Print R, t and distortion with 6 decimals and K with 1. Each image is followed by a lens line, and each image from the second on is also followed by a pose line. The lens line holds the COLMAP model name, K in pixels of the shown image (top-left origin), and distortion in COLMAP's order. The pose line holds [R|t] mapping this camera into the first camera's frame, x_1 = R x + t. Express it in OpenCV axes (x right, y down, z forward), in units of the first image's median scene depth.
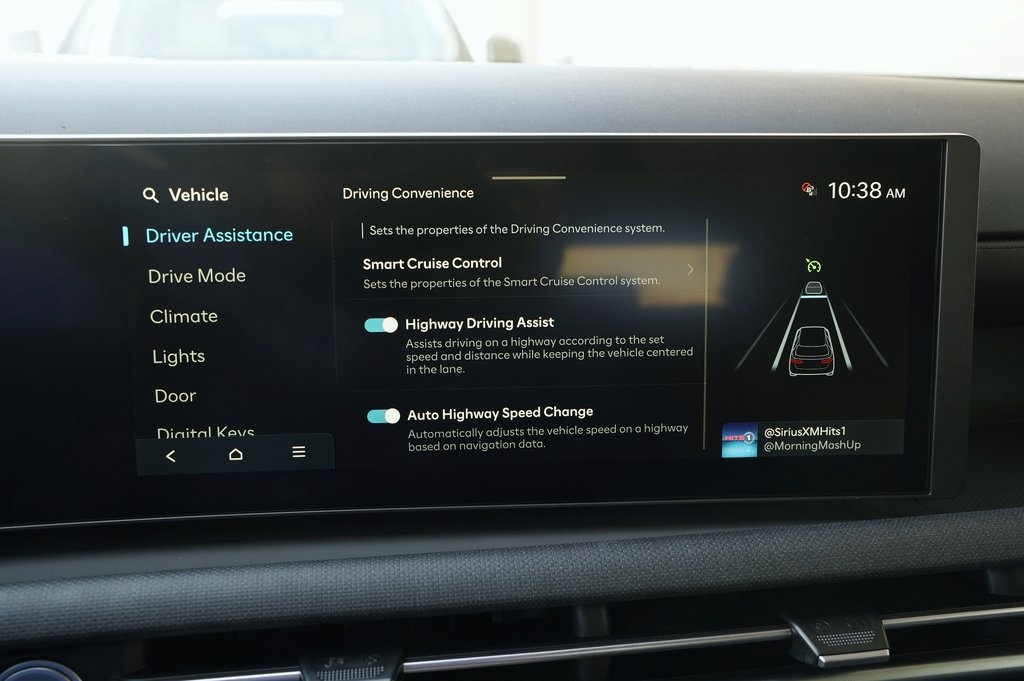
lens RADIAL K [[918.9, 0, 512.0], [0, 918.9, 340.5], [0, 0, 1]] dist [0.002549, 0.000637]
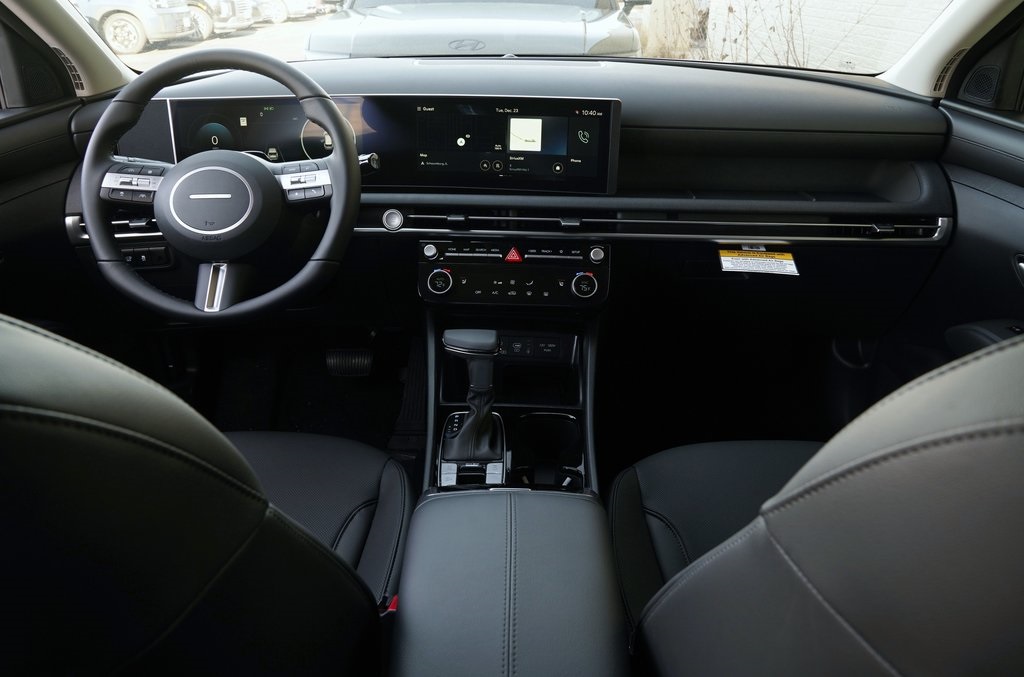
lens RADIAL K [[708.4, 0, 512.0], [0, 708.4, 338.5], [0, 0, 1]] dist [-0.133943, 0.097334]
pose [[0.975735, 0.098723, -0.195435, 0.764170], [-0.058731, 0.977881, 0.200746, 0.209987], [0.210931, -0.184397, 0.959951, -2.212664]]
